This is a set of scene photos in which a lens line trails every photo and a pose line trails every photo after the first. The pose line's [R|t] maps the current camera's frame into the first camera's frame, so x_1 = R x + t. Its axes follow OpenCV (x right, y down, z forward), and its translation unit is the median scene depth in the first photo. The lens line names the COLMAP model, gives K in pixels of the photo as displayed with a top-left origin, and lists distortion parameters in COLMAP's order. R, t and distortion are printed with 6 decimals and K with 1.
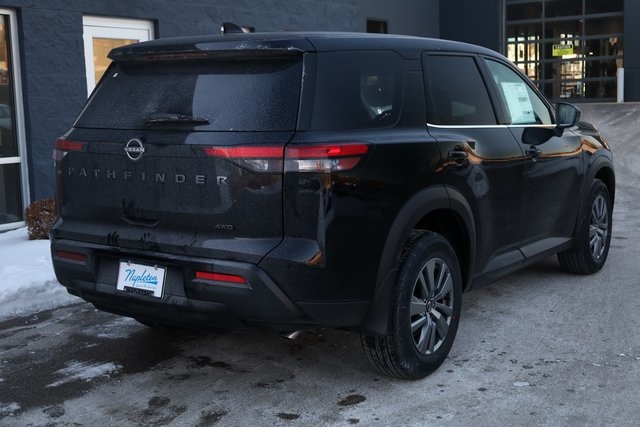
lens RADIAL K [[902.9, 0, 320.0], [0, 902.9, 213.5], [0, 0, 1]] dist [0.010318, 0.003885]
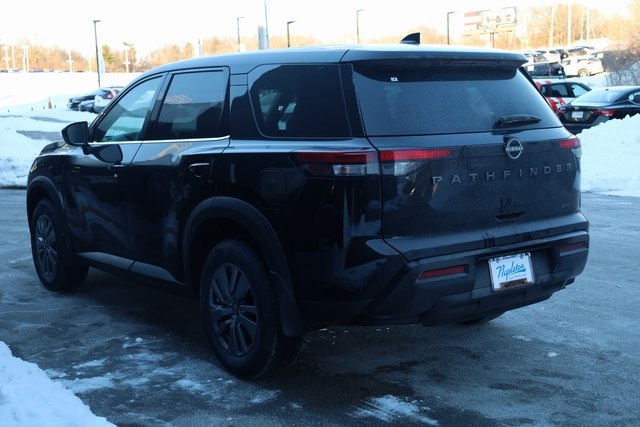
lens RADIAL K [[890.6, 0, 319.9], [0, 890.6, 221.0], [0, 0, 1]] dist [0.012132, 0.022914]
pose [[0.278987, -0.121413, 0.952589, -1.228926], [0.146738, 0.985716, 0.082659, -0.103109], [-0.949018, 0.116720, 0.292817, 0.887376]]
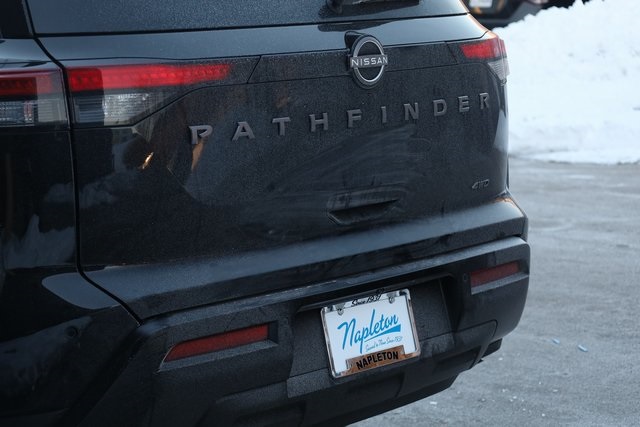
lens RADIAL K [[1784.2, 0, 320.0], [0, 1784.2, 213.5], [0, 0, 1]] dist [0.027056, 0.349780]
pose [[0.086546, -0.121477, 0.988814, -1.110505], [0.157569, 0.981714, 0.106813, -0.092998], [-0.983708, 0.146562, 0.104105, 0.905458]]
